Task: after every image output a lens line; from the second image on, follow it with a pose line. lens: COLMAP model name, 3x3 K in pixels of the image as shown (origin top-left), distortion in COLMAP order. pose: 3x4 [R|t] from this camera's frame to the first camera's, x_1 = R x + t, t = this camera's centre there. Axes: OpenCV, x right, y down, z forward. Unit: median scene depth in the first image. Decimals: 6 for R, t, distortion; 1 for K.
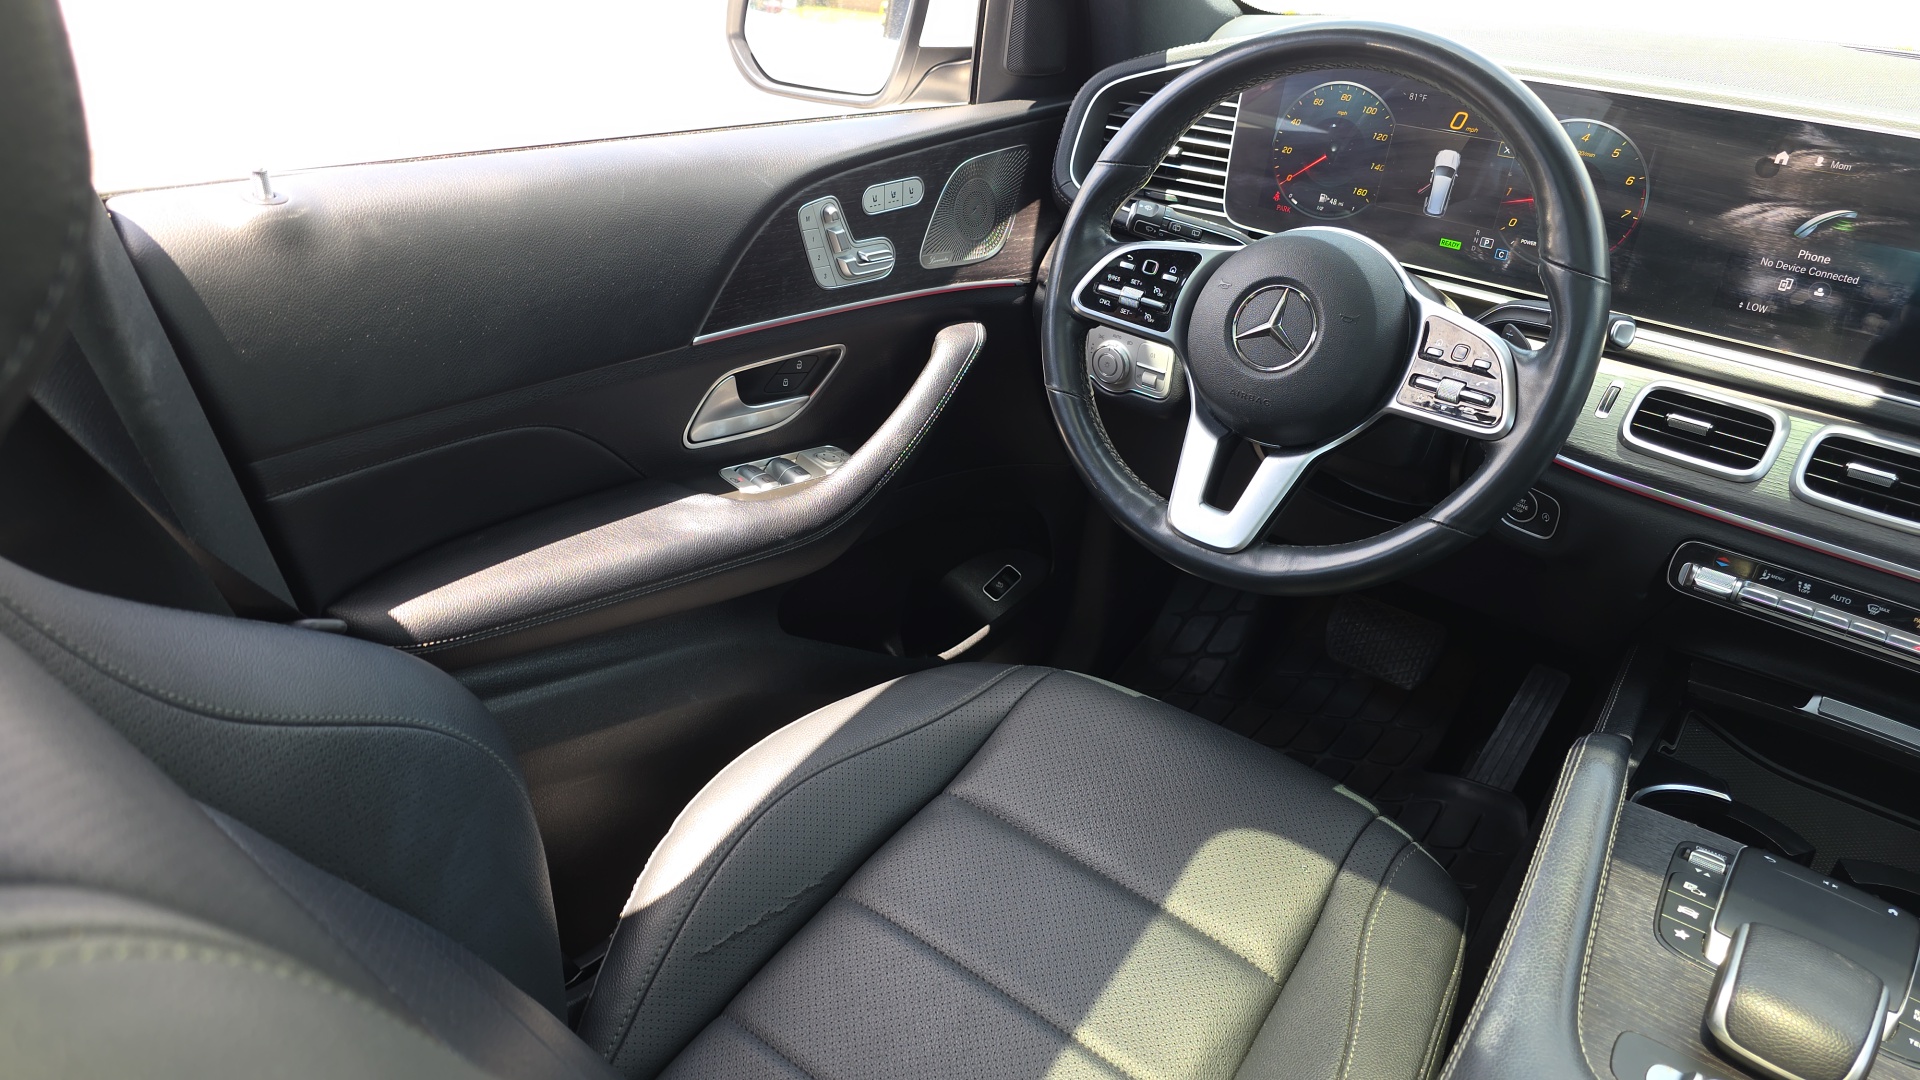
lens RADIAL K [[1284.0, 0, 950.5], [0, 1284.0, 534.9], [0, 0, 1]] dist [0.054763, -0.062734]
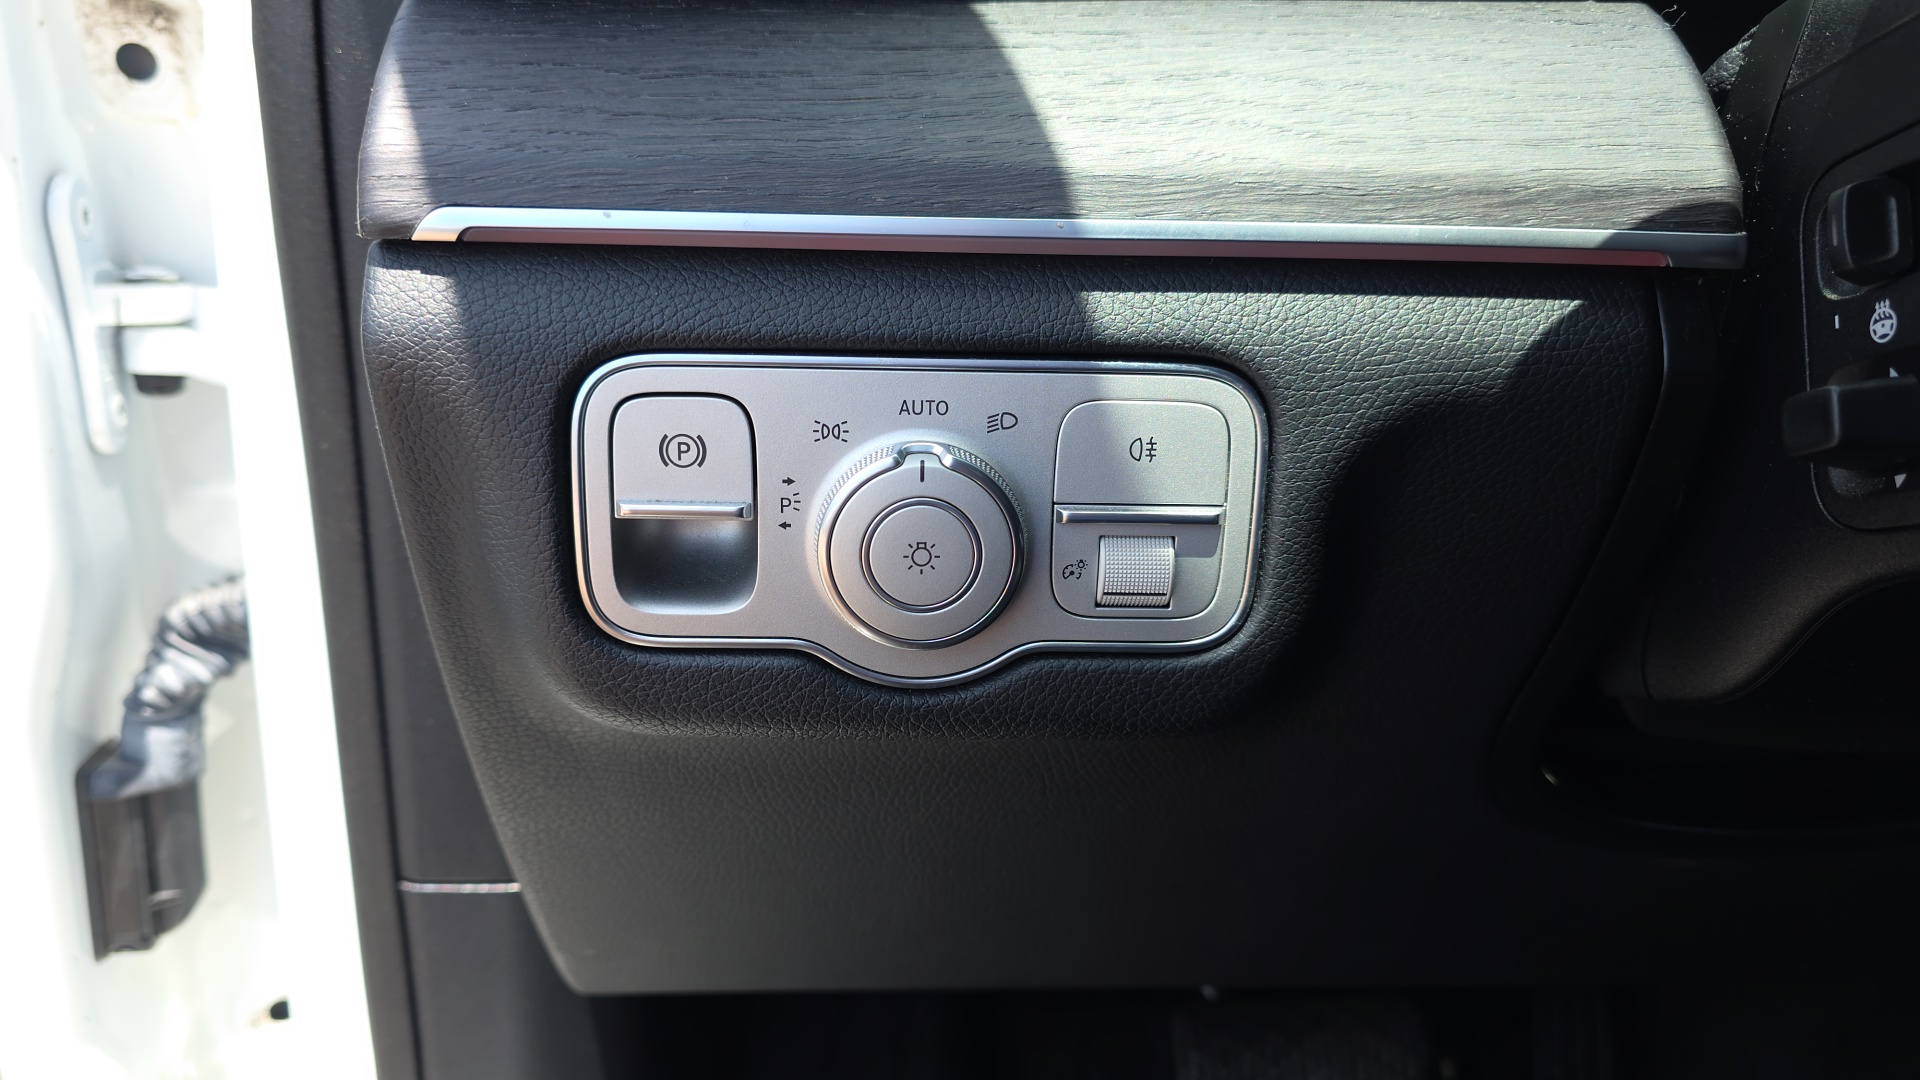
lens RADIAL K [[1351.0, 0, 970.1], [0, 1351.0, 561.4], [0, 0, 1]] dist [0.016070, -0.042357]
pose [[0.734585, -0.224020, 0.640469, -0.002196], [0.330610, 0.942466, -0.049541, -0.154463], [-0.592522, 0.248138, 0.766385, 1.082446]]
